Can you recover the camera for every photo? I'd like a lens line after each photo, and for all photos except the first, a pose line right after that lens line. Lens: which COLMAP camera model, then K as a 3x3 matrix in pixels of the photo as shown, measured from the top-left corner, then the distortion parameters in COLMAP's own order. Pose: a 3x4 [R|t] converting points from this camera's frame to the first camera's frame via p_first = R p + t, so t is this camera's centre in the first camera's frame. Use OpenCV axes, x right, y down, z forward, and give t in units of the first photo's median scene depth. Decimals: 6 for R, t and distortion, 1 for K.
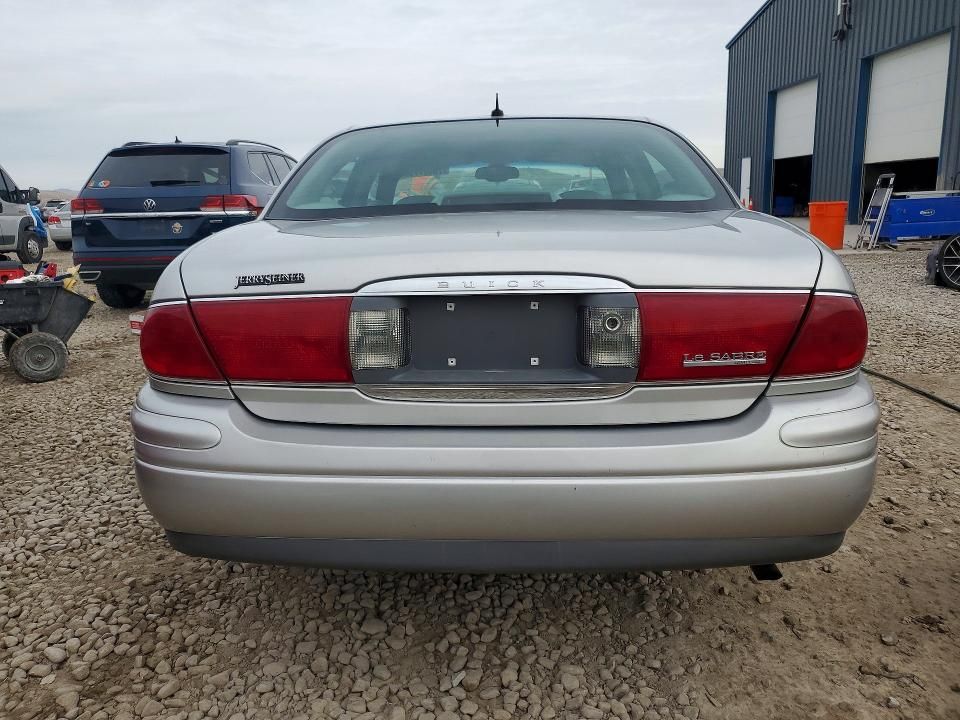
lens RADIAL K [[767.7, 0, 484.8], [0, 767.7, 361.0], [0, 0, 1]] dist [-0.006431, 0.051709]
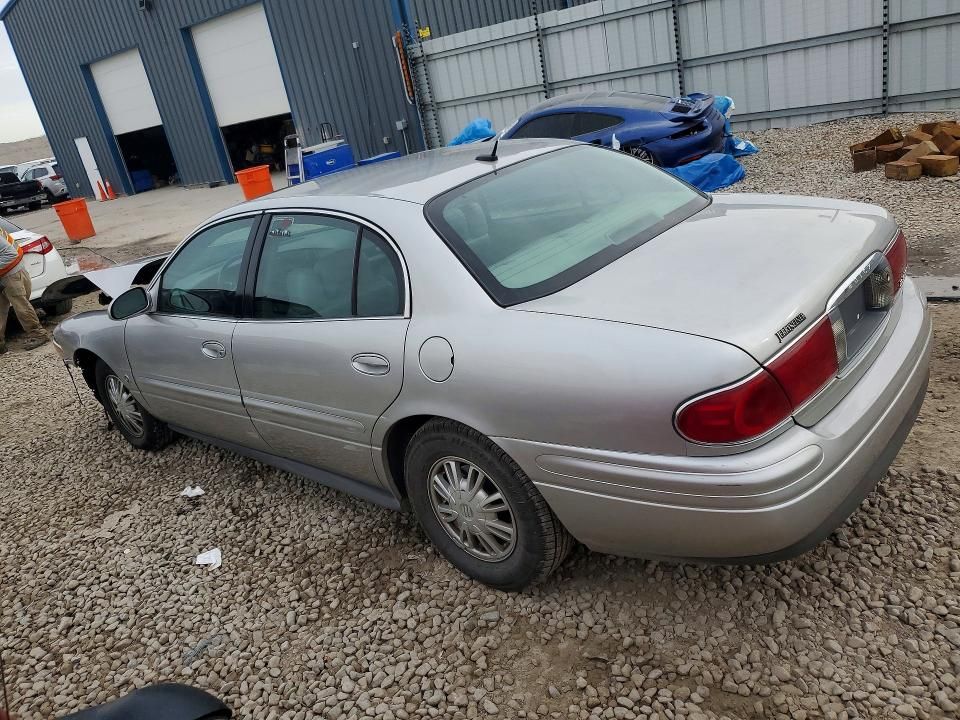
lens RADIAL K [[767.7, 0, 484.8], [0, 767.7, 361.0], [0, 0, 1]] dist [-0.006431, 0.051709]
pose [[0.574862, -0.375418, 0.727046, -0.223323], [0.330817, 0.919314, 0.213126, -0.072378], [-0.748394, 0.118001, 0.652673, 0.077785]]
